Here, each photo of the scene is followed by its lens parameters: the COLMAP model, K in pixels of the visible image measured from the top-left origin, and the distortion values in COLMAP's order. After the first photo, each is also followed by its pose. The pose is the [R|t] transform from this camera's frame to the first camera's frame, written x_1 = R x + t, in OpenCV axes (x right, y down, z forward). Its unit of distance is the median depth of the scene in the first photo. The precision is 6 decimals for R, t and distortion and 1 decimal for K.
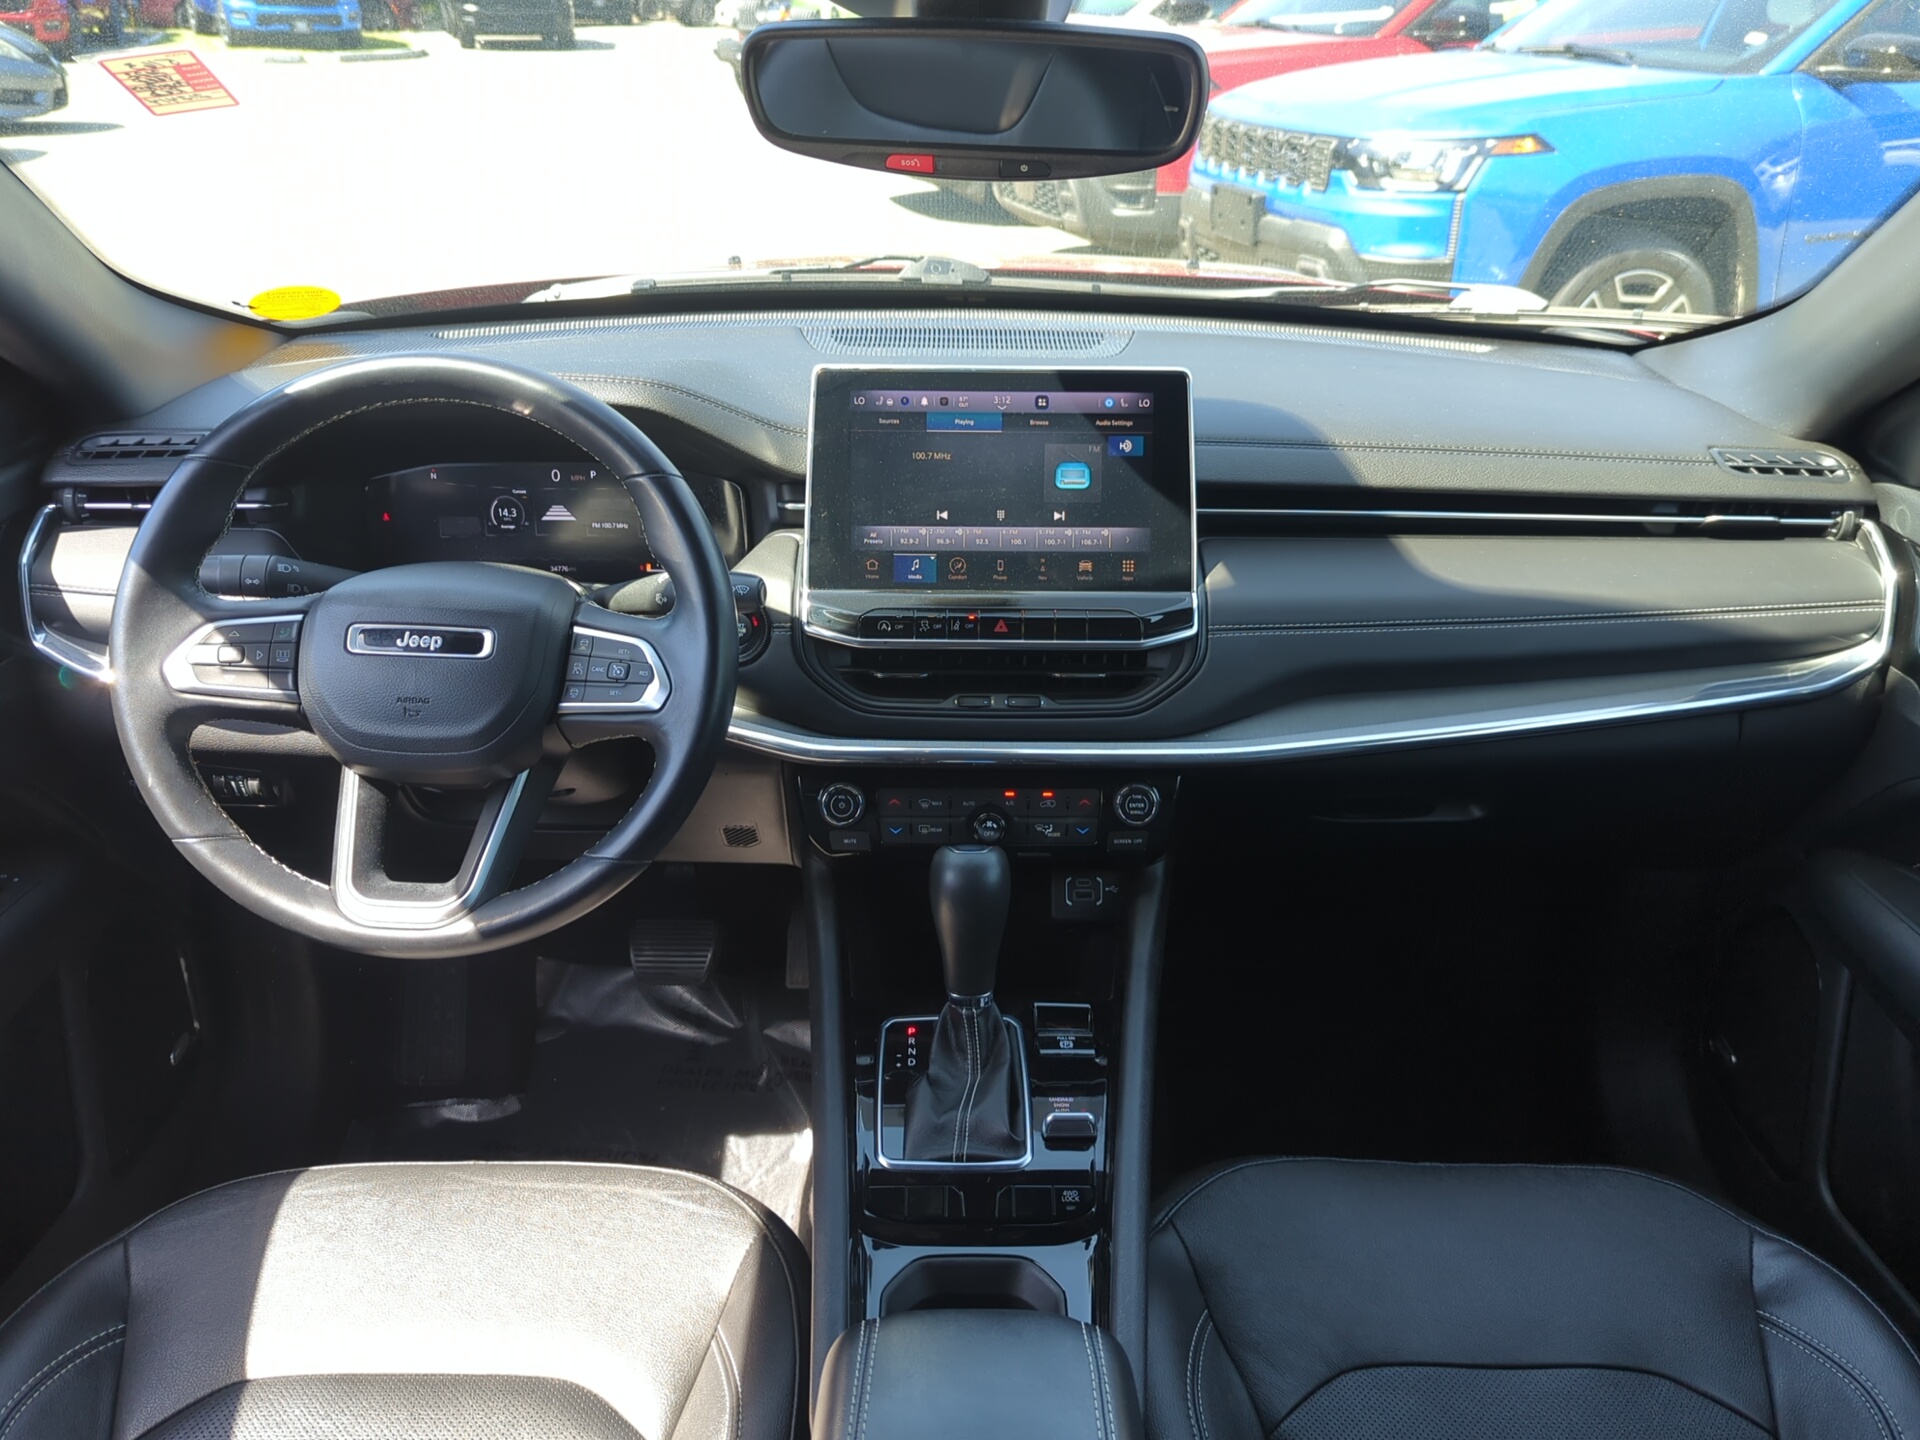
lens RADIAL K [[1568.4, 0, 981.7], [0, 1568.4, 699.3], [0, 0, 1]] dist [0.048159, -0.043214]
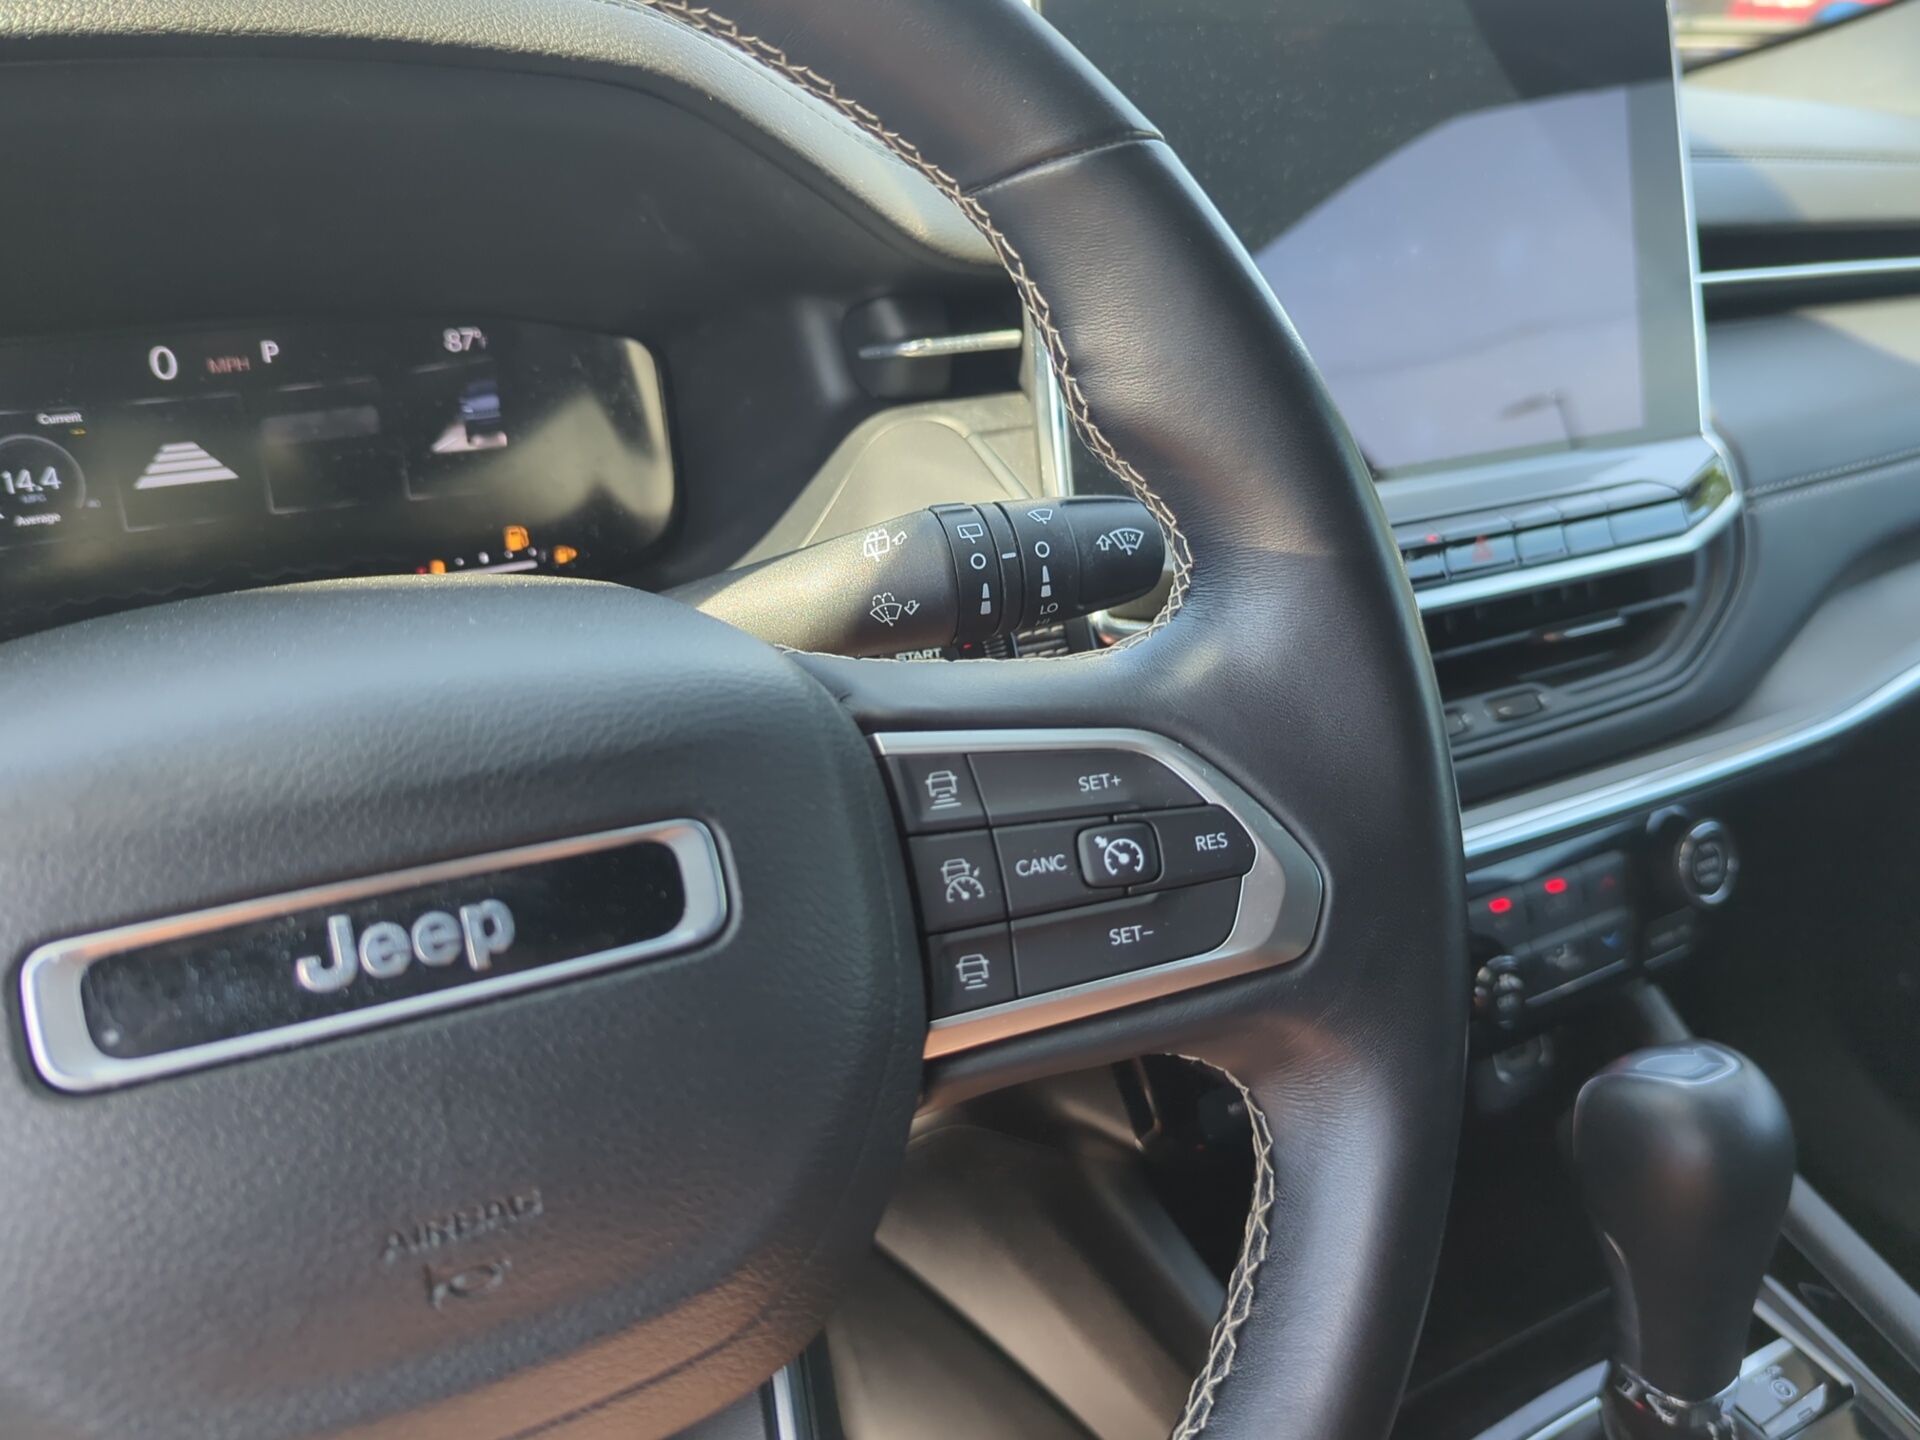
lens RADIAL K [[1568.4, 0, 967.3], [0, 1568.4, 701.1], [0, 0, 1]] dist [0.048159, -0.043214]
pose [[0.874793, -0.192886, 0.444447, -0.326842], [0.182634, 0.980946, 0.066247, -0.060867], [-0.448757, 0.023219, 0.893352, 0.662003]]
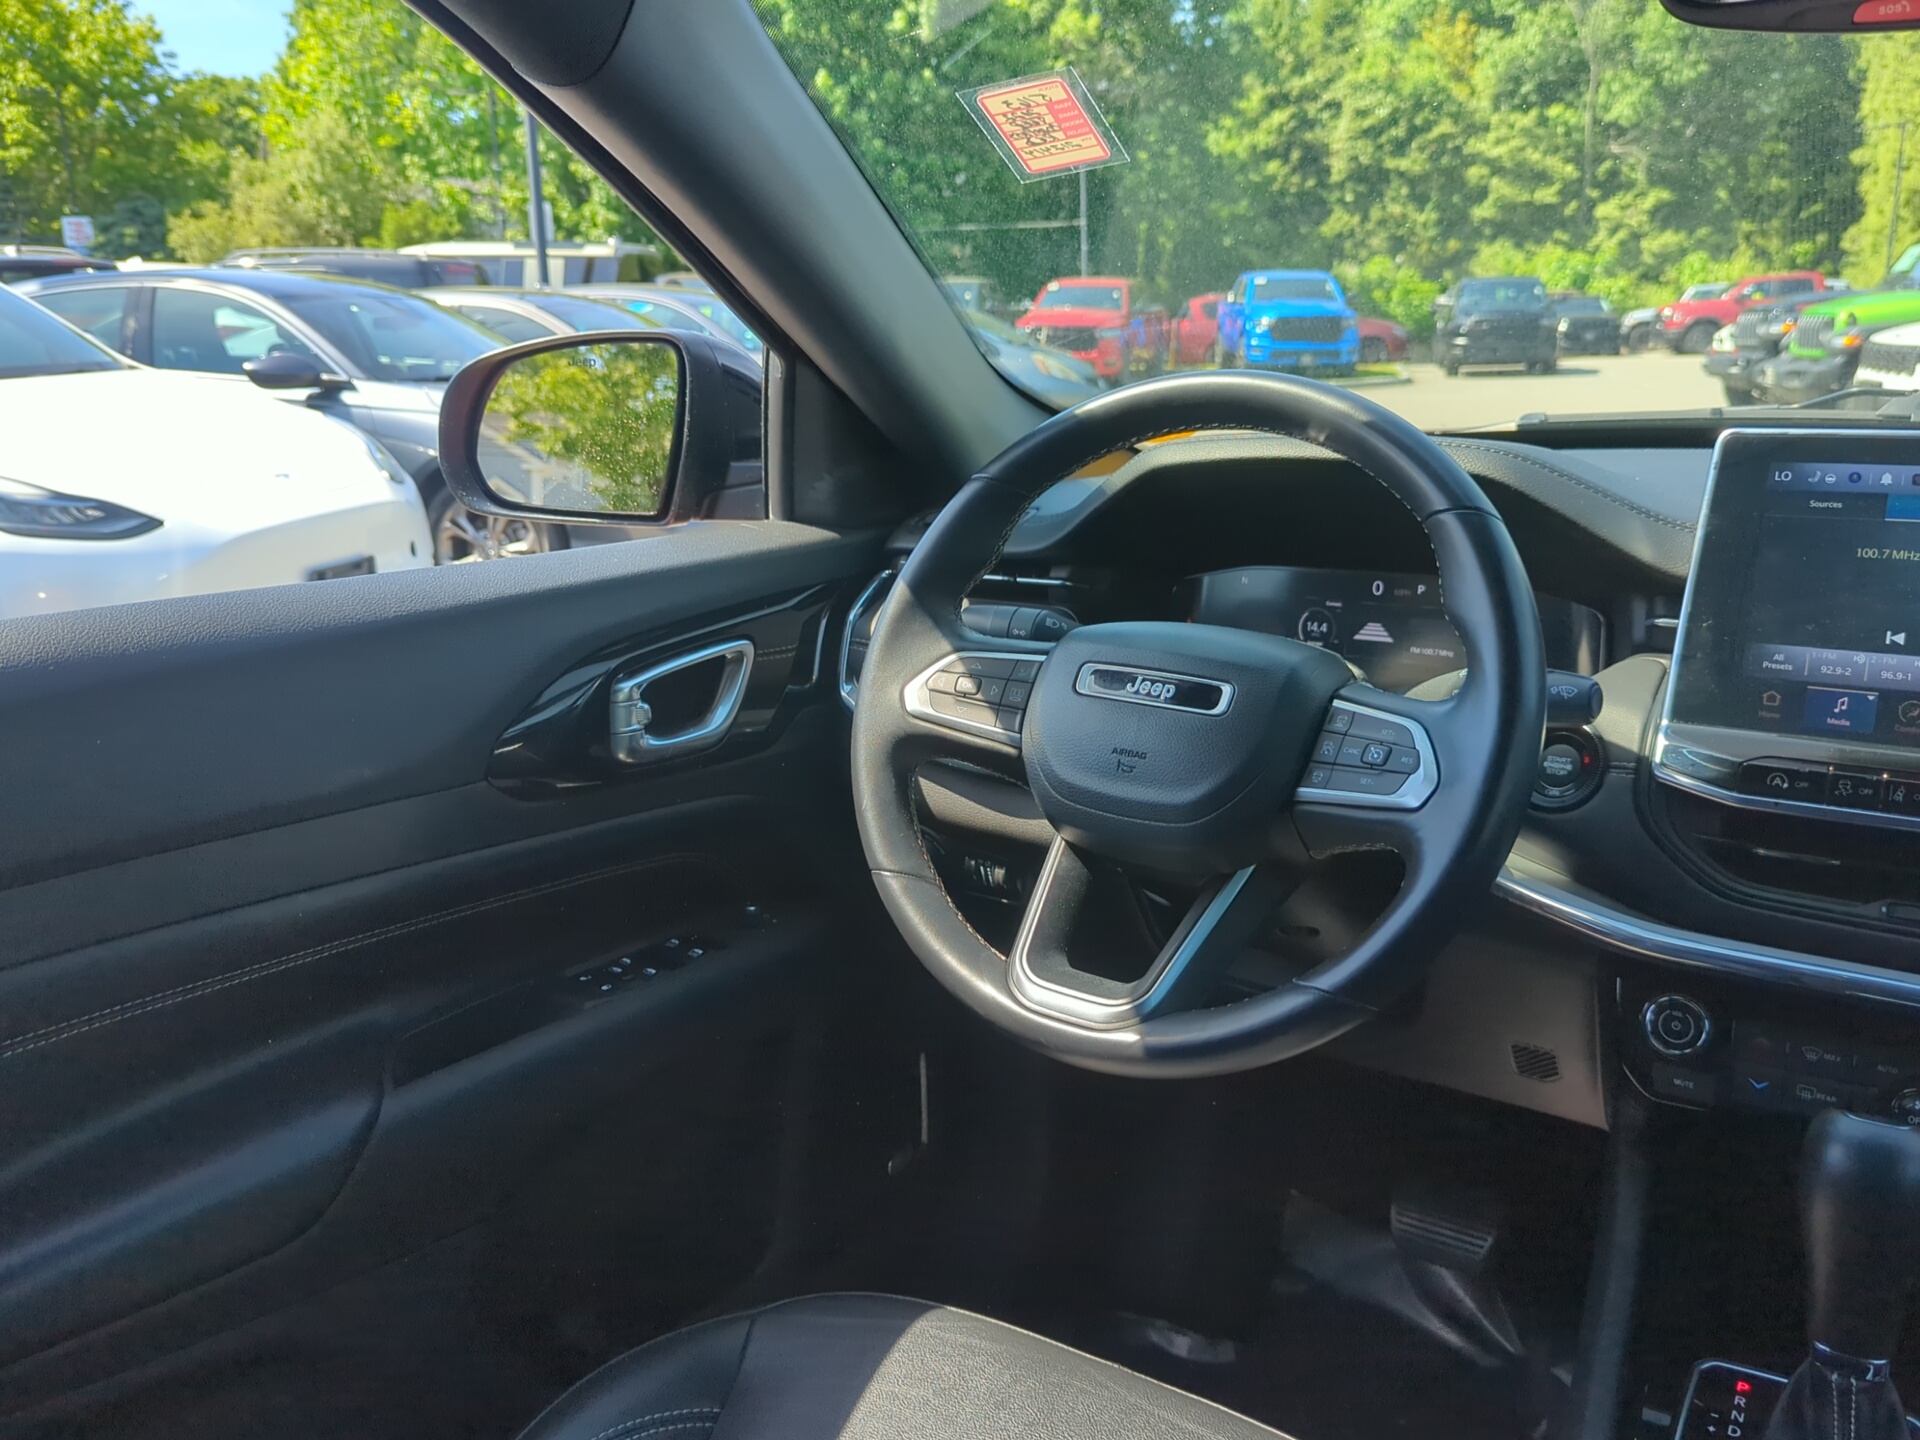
lens RADIAL K [[1568.4, 0, 975.2], [0, 1568.4, 692.7], [0, 0, 1]] dist [0.048159, -0.043214]
pose [[0.835497, 0.101205, -0.540095, 0.016332], [-0.205941, 0.968924, -0.137019, 0.085994], [0.509444, 0.225707, 0.830375, 0.218906]]
